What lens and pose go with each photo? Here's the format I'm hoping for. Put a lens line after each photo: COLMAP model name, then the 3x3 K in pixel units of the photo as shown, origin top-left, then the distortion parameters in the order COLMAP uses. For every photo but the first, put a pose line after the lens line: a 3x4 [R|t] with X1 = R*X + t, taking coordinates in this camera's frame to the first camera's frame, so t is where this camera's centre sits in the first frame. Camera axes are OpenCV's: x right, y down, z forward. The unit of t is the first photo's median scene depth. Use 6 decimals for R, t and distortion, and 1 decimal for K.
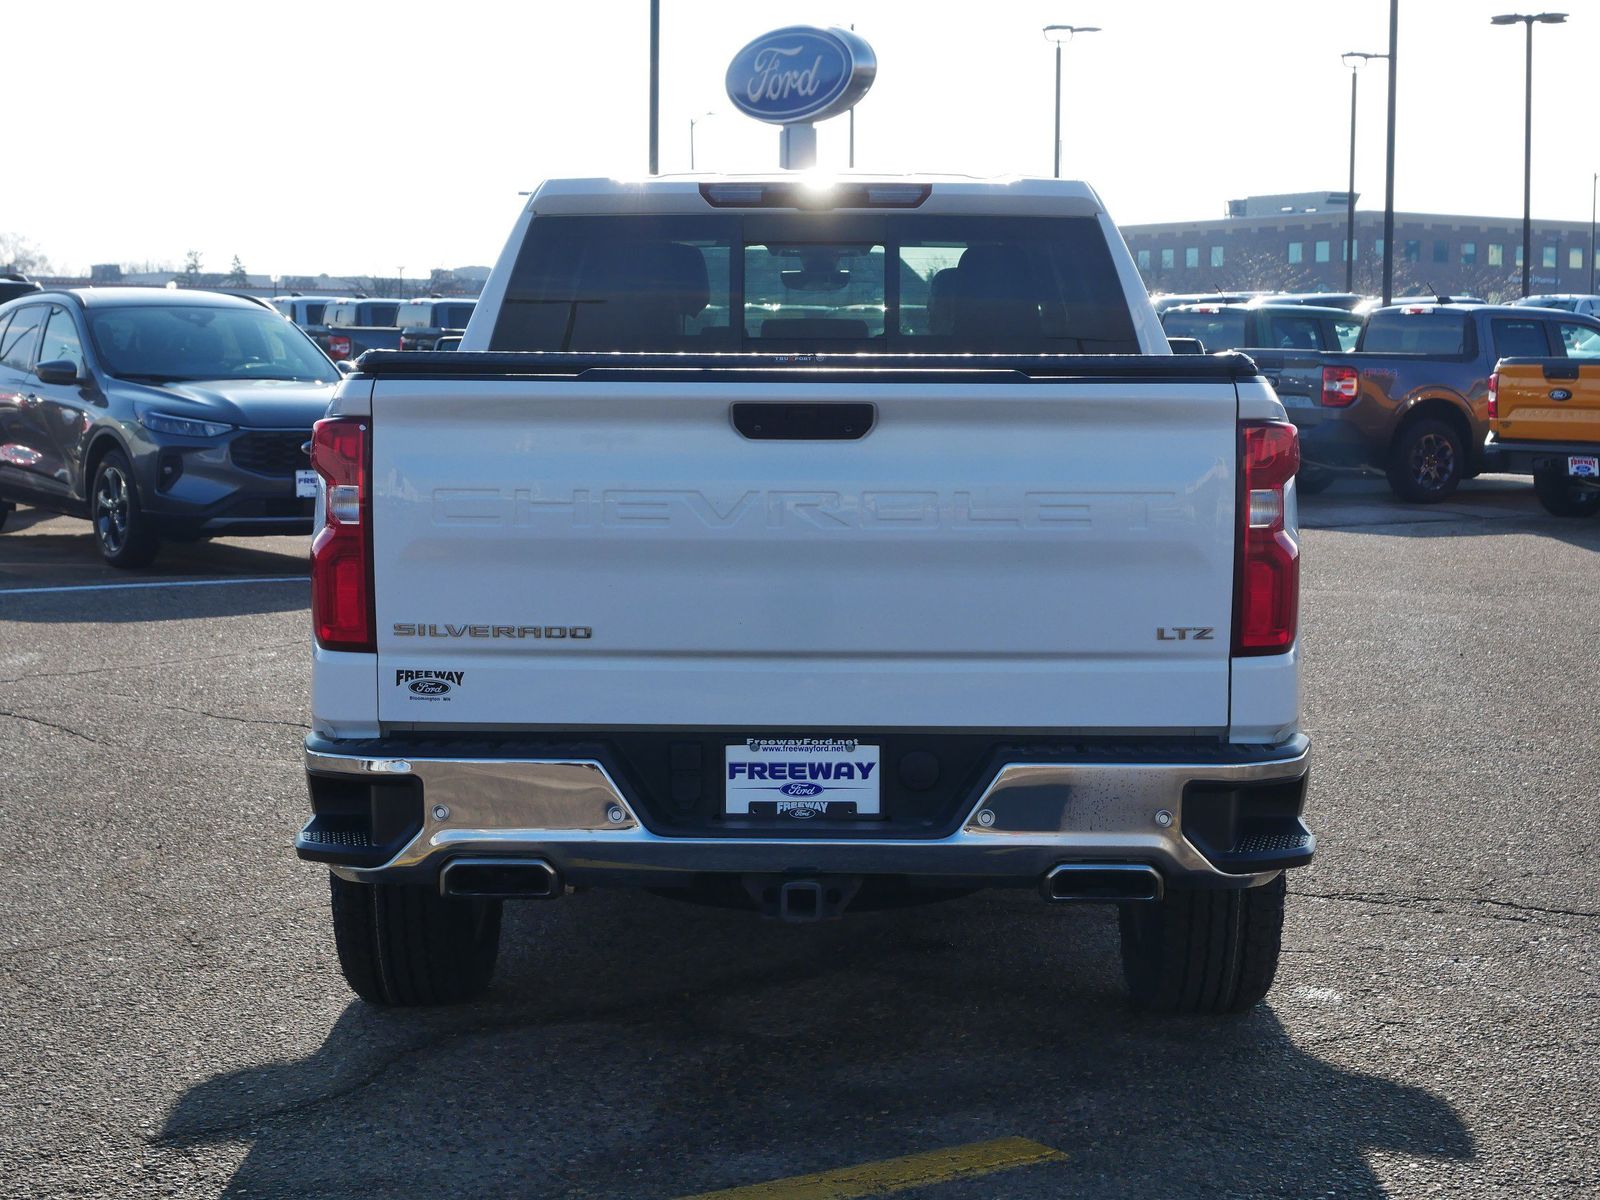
lens RADIAL K [[2105.0, 0, 793.0], [0, 2105.0, 595.5], [0, 0, 1]] dist [-0.022737, 0.000000]
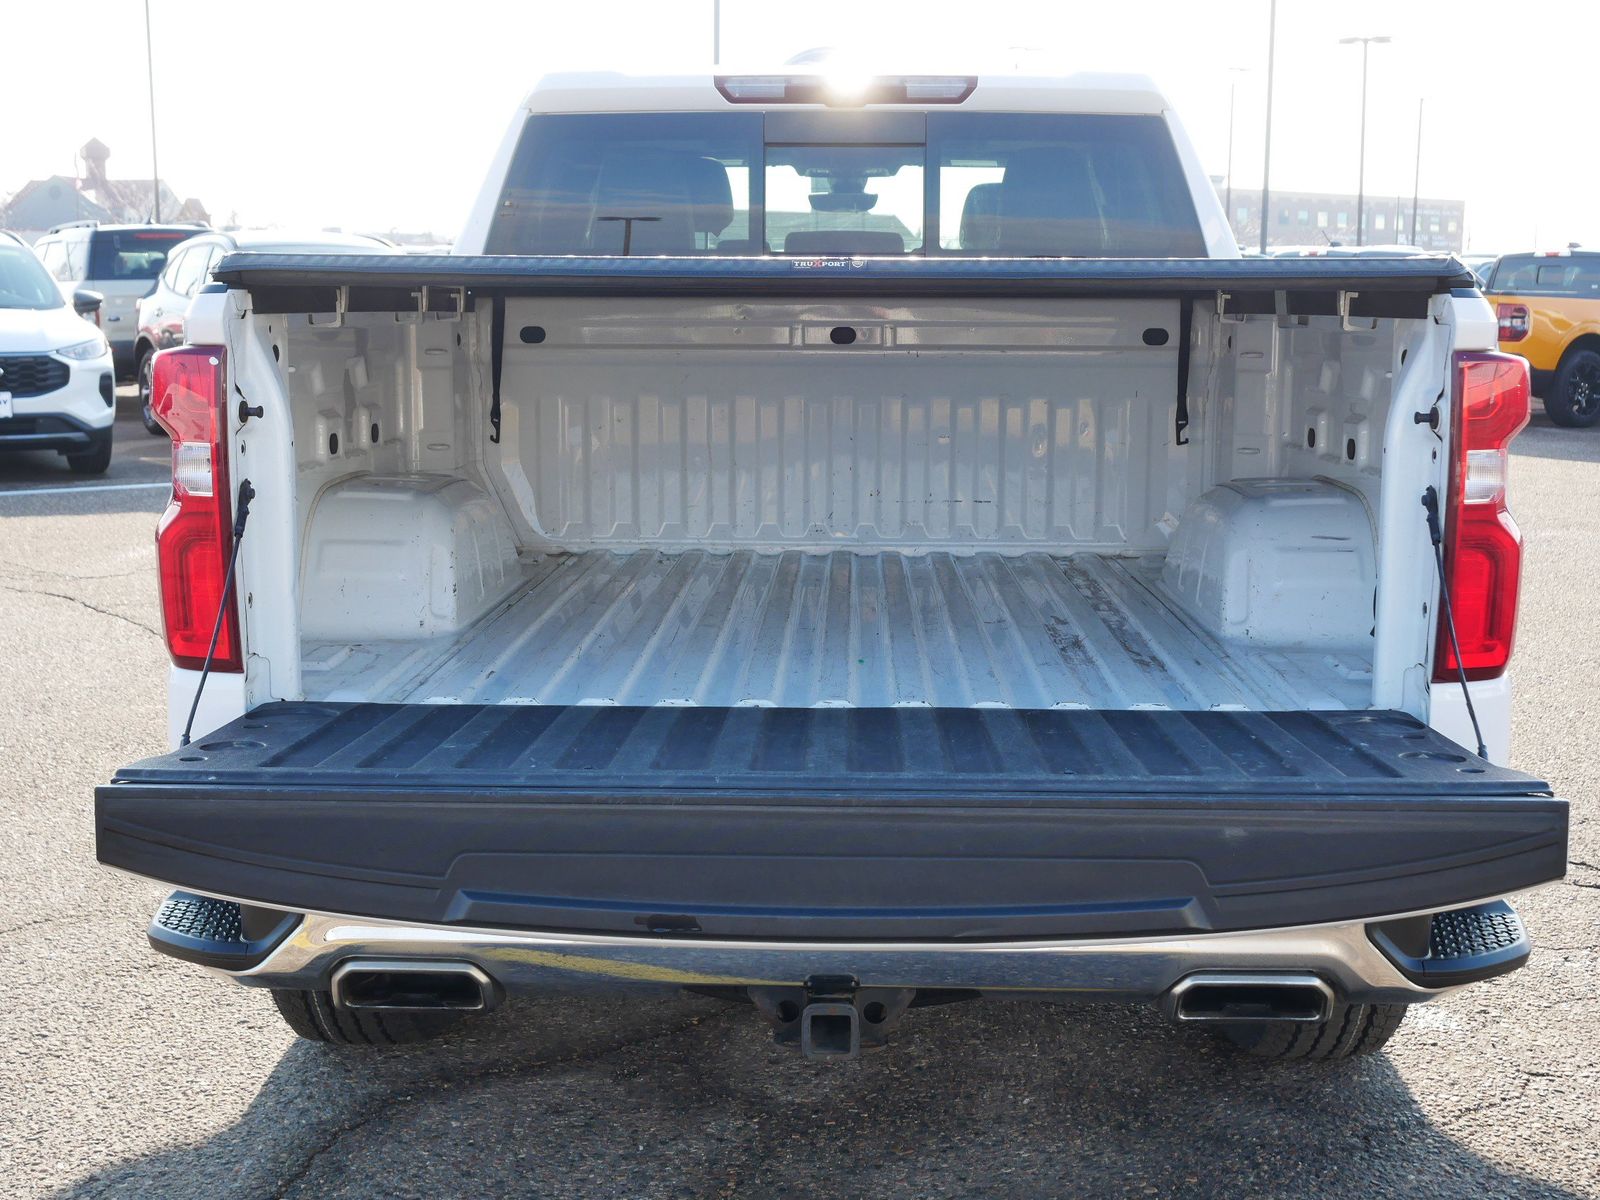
lens RADIAL K [[1665.2, 0, 806.3], [0, 1665.2, 583.9], [0, 0, 1]] dist [-0.021349, 0.000000]
pose [[0.999962, 0.001697, -0.008549, 0.000406], [-0.001155, 0.998012, 0.063008, -0.034944], [0.008639, -0.062995, 0.997976, 0.381018]]
